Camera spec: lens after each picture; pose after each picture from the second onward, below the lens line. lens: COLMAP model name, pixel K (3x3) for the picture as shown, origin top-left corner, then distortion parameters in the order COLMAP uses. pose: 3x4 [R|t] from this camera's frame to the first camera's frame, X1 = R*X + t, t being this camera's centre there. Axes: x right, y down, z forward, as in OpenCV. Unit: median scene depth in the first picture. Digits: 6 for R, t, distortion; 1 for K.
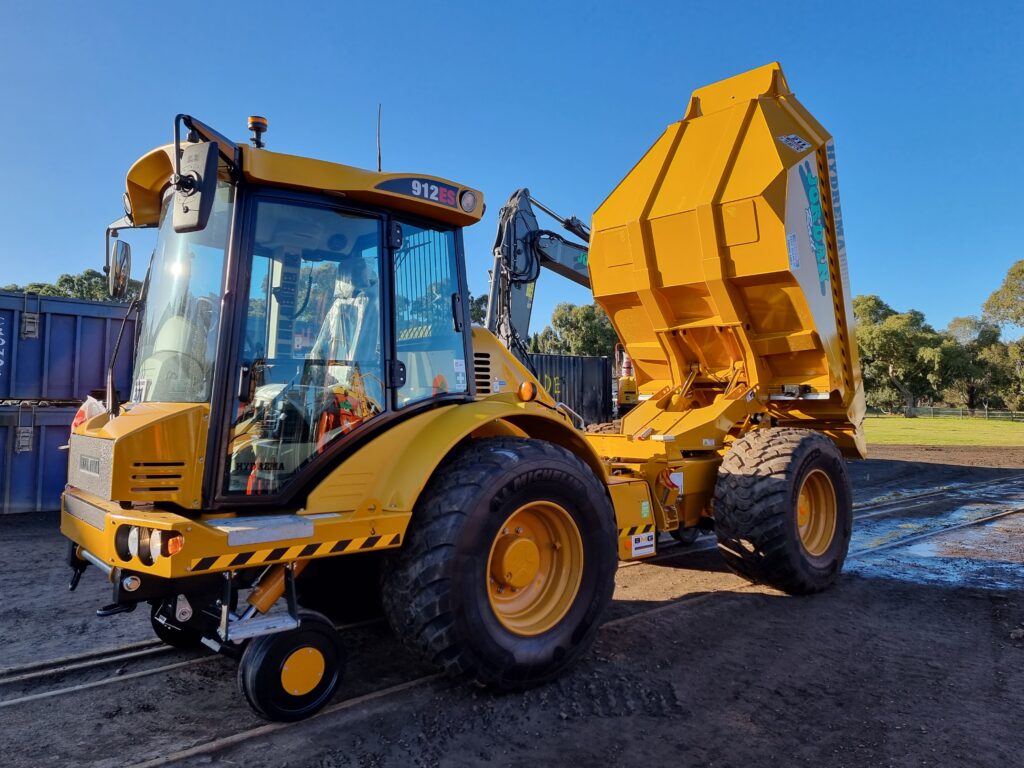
lens RADIAL K [[736.3, 0, 512.0], [0, 736.3, 384.0], [0, 0, 1]] dist [0.052321, 0.000438]
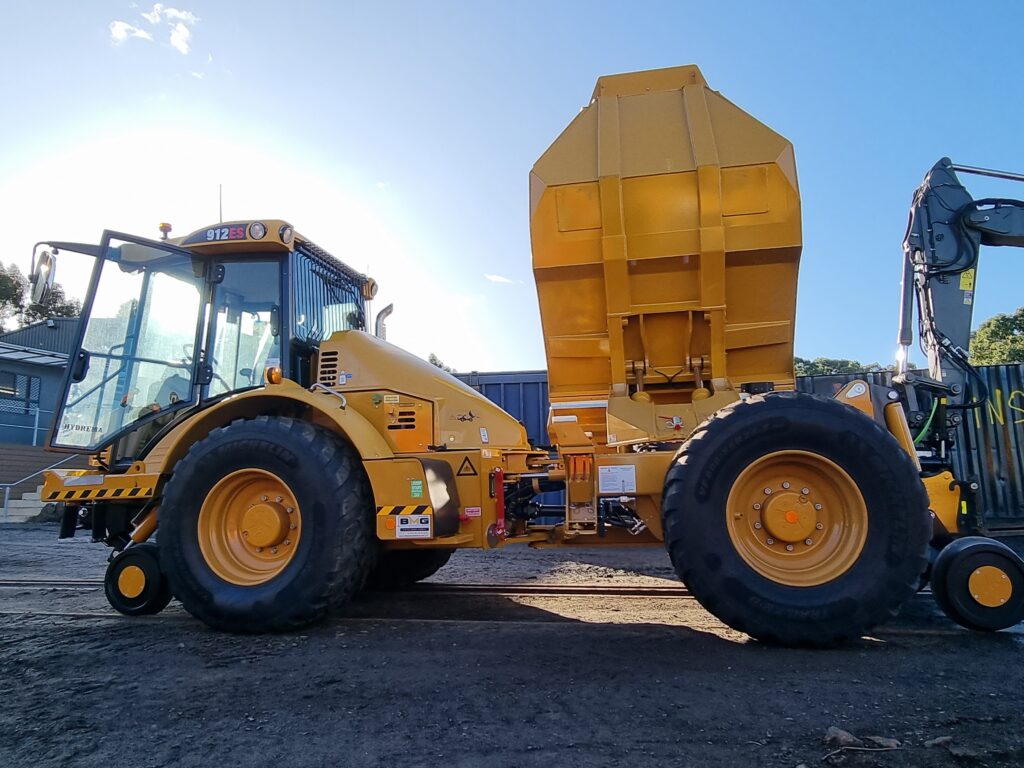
lens RADIAL K [[720.9, 0, 512.0], [0, 720.9, 384.0], [0, 0, 1]] dist [0.002256, -0.002874]
pose [[0.596159, -0.129093, -0.792420, 1.000612], [0.045504, 0.990835, -0.127183, 0.161900], [0.801576, 0.039763, 0.596570, 0.558639]]
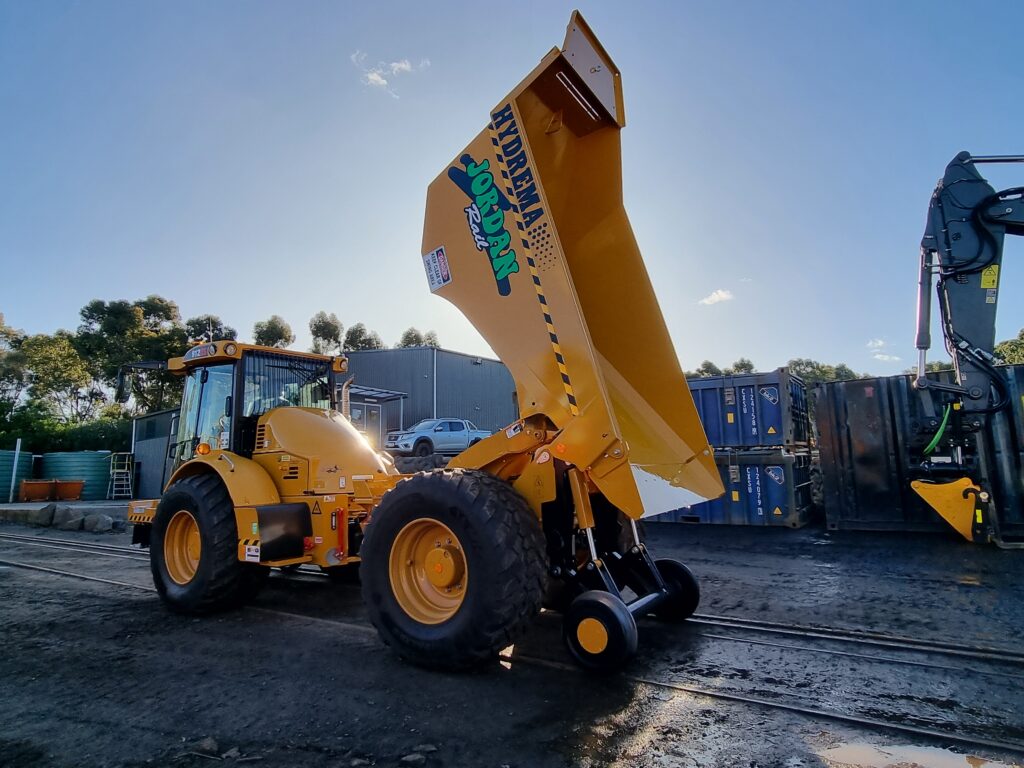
lens RADIAL K [[598.6, 0, 512.0], [0, 598.6, 384.0], [0, 0, 1]] dist [-0.002240, -0.000664]
pose [[0.248508, -0.134837, -0.959199, 1.433714], [0.058168, 0.990554, -0.124175, 0.069777], [0.966882, -0.024936, 0.254004, 1.205827]]
